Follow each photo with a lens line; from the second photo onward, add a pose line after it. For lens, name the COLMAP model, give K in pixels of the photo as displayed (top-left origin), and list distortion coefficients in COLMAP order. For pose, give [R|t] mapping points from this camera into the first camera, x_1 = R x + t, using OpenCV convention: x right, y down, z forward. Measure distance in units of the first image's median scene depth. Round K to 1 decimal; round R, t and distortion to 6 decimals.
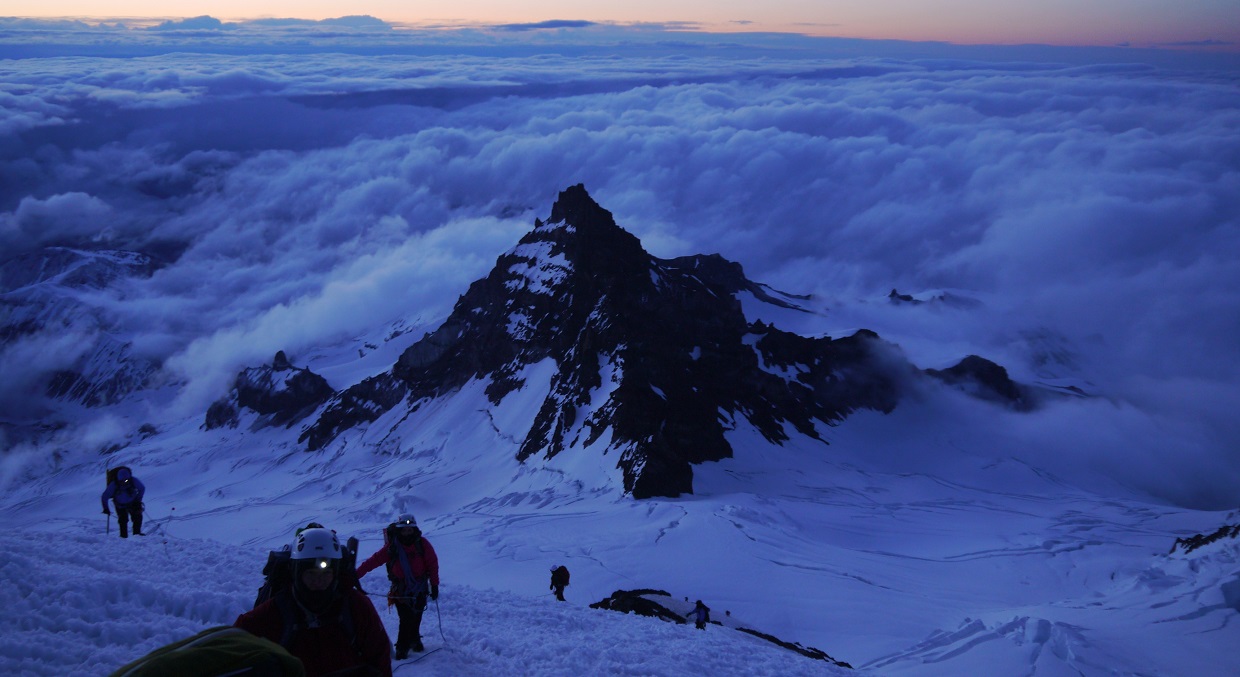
lens RADIAL K [[934.9, 0, 629.5], [0, 934.9, 336.9], [0, 0, 1]] dist [0.006863, 0.000188]
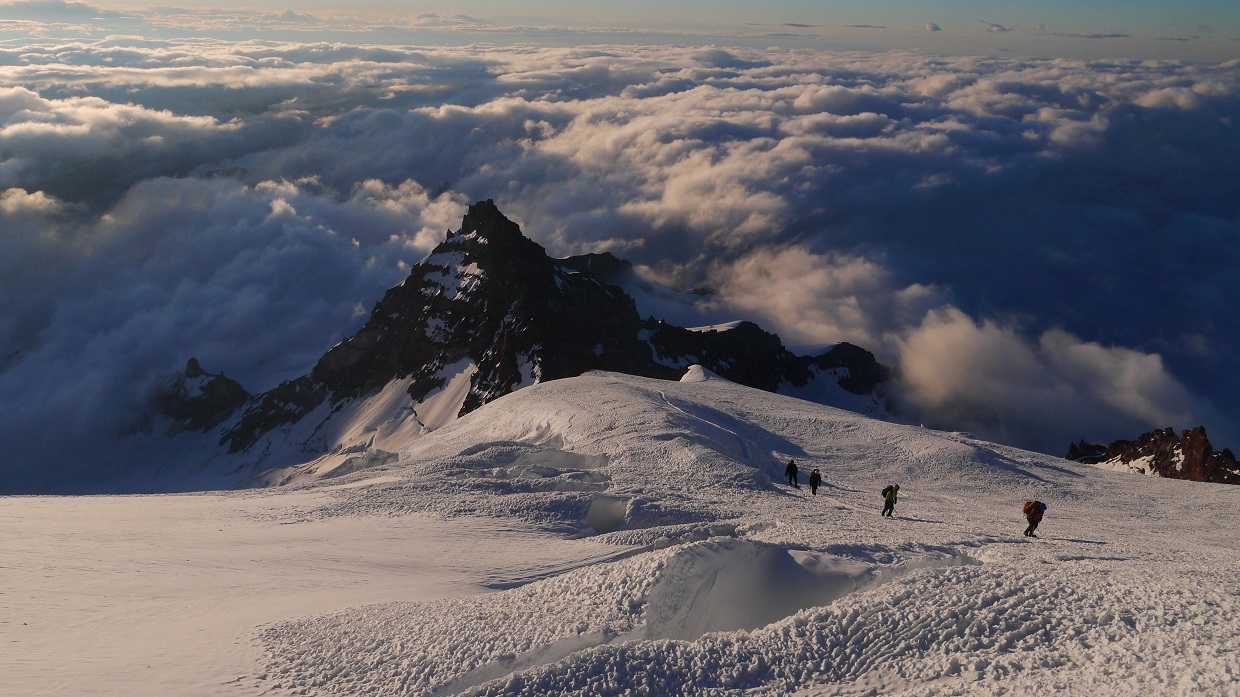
lens RADIAL K [[1271.9, 0, 625.6], [0, 1271.9, 351.2], [0, 0, 1]] dist [0.001050, 0.000000]
pose [[0.990388, -0.029991, 0.135028, -0.099412], [0.025551, 0.999078, 0.034494, -0.031725], [-0.135938, -0.030712, 0.990241, -0.498798]]
